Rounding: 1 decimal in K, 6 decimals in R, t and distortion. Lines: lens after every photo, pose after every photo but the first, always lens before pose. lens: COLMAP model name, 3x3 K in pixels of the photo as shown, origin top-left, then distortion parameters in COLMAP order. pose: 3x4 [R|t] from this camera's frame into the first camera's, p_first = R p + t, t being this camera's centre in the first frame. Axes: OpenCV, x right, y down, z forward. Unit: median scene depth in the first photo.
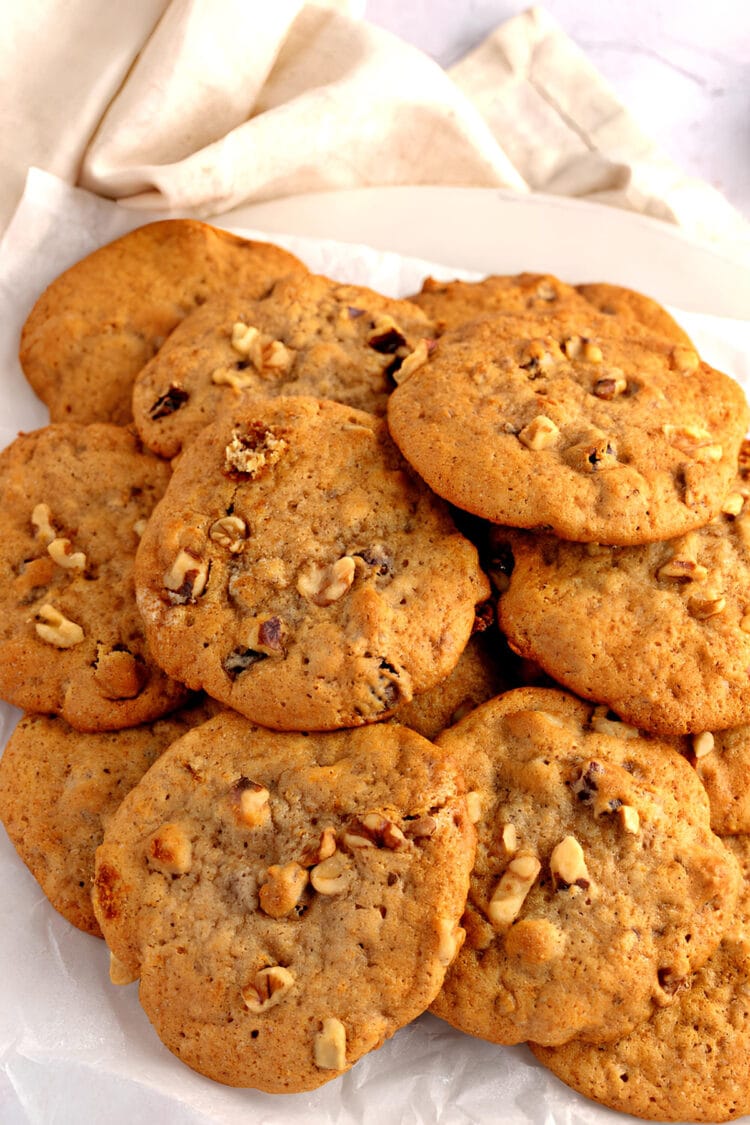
lens RADIAL K [[3908.3, 0, 301.3], [0, 3908.3, 562.0], [0, 0, 1]] dist [0.056342, -2.982456]
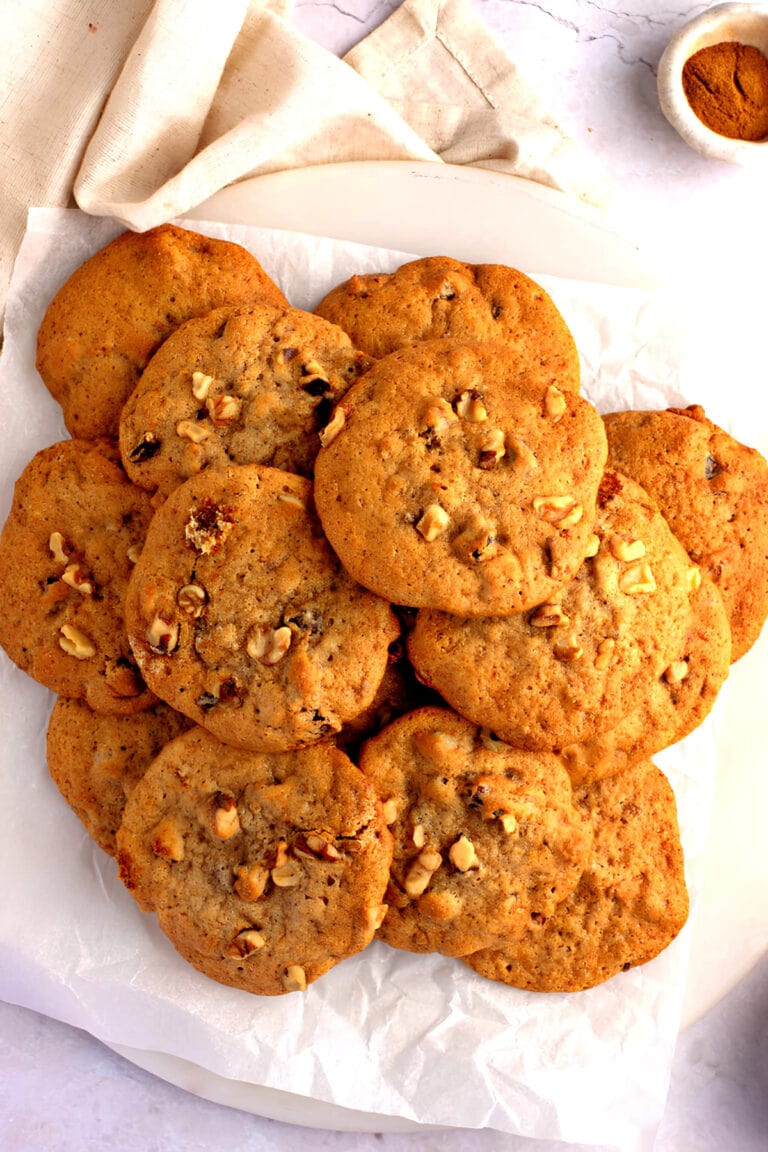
lens RADIAL K [[1897.8, 0, 366.1], [0, 1897.8, 576.3], [0, 0, 1]] dist [-0.190873, -0.001737]
pose [[0.997669, -0.039246, -0.055823, 0.073311], [0.062078, 0.861657, 0.503680, -0.324188], [0.028333, -0.505971, 0.862085, 0.478960]]
